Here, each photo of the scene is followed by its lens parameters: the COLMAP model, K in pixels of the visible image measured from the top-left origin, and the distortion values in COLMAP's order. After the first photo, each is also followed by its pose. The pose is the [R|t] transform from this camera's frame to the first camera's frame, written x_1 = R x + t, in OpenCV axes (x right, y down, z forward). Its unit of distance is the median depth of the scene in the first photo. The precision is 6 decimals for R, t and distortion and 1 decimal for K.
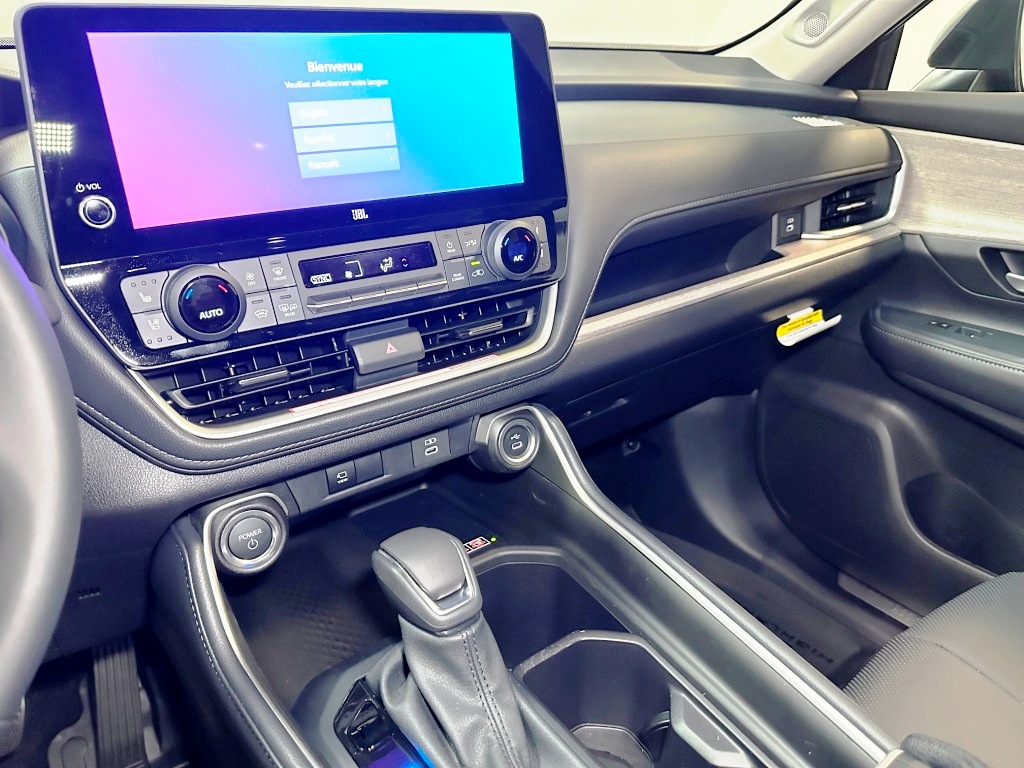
lens RADIAL K [[723.6, 0, 512.0], [0, 723.6, 384.0], [0, 0, 1]] dist [0.006613, -0.006086]
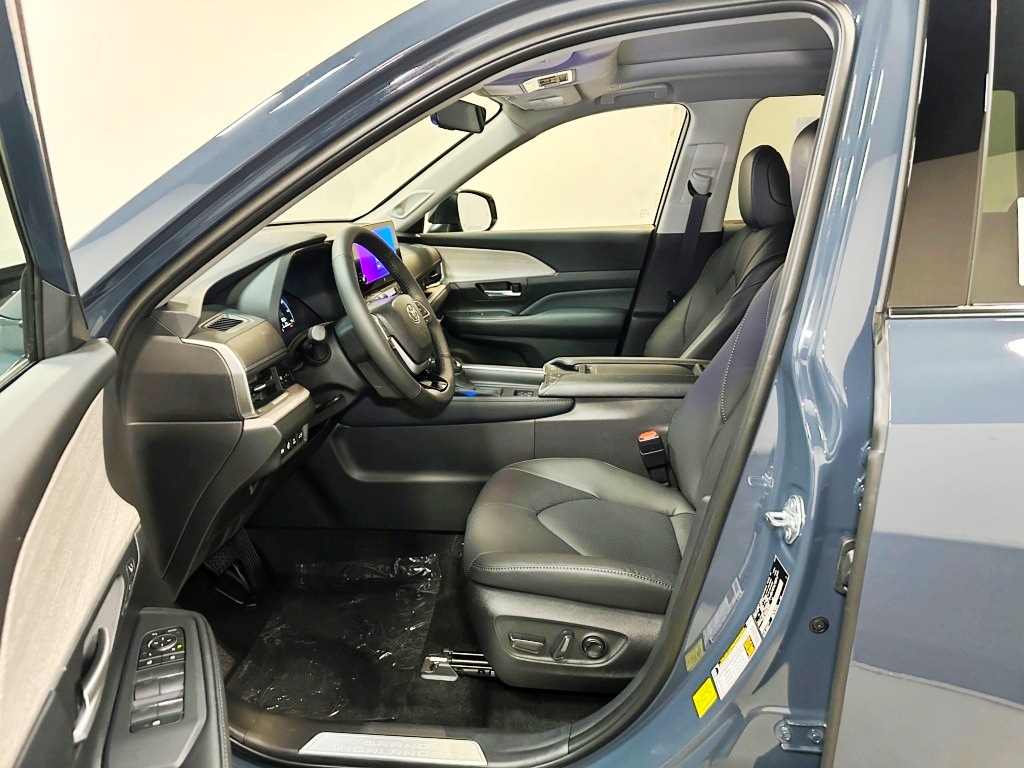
lens RADIAL K [[706.0, 0, 512.0], [0, 706.0, 384.0], [0, 0, 1]] dist [0.086704, -0.131110]
pose [[0.654946, -0.208874, 0.726235, -1.806123], [0.320480, 0.947109, -0.016620, 0.370166], [-0.684352, 0.243629, 0.687246, -1.222917]]
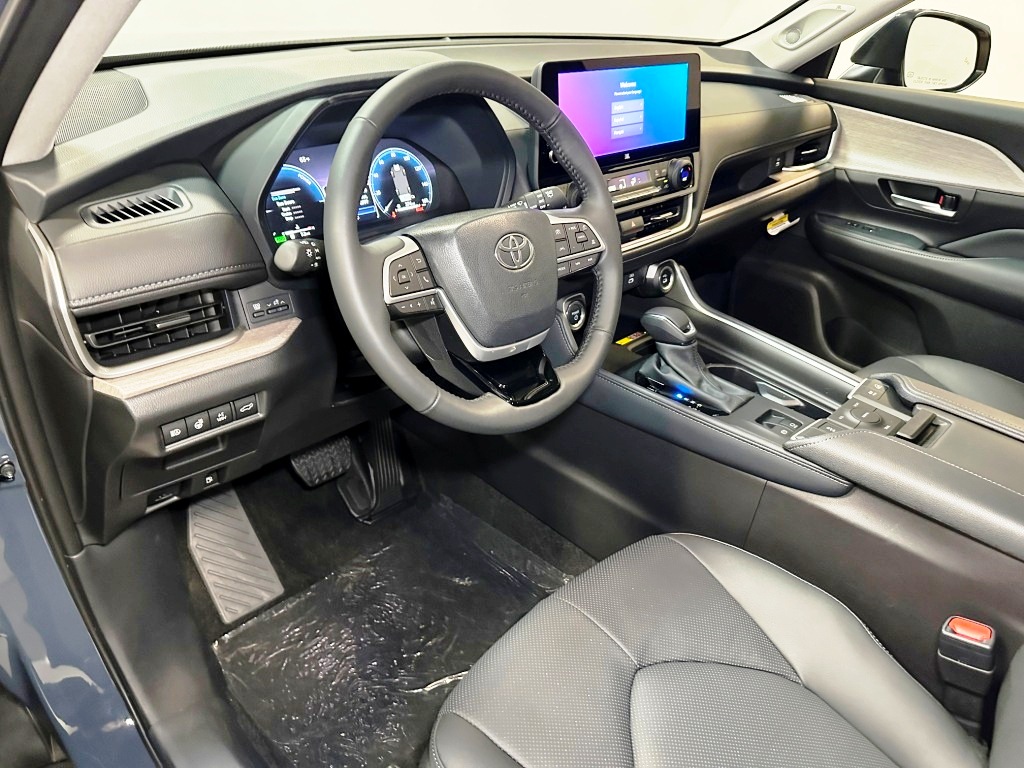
lens RADIAL K [[706.0, 0, 512.0], [0, 706.0, 384.0], [0, 0, 1]] dist [0.086704, -0.131110]
pose [[0.985435, -0.023451, 0.168426, -0.680217], [0.004721, 0.993837, 0.110755, 0.140082], [-0.169985, -0.108346, 0.979472, -0.766118]]
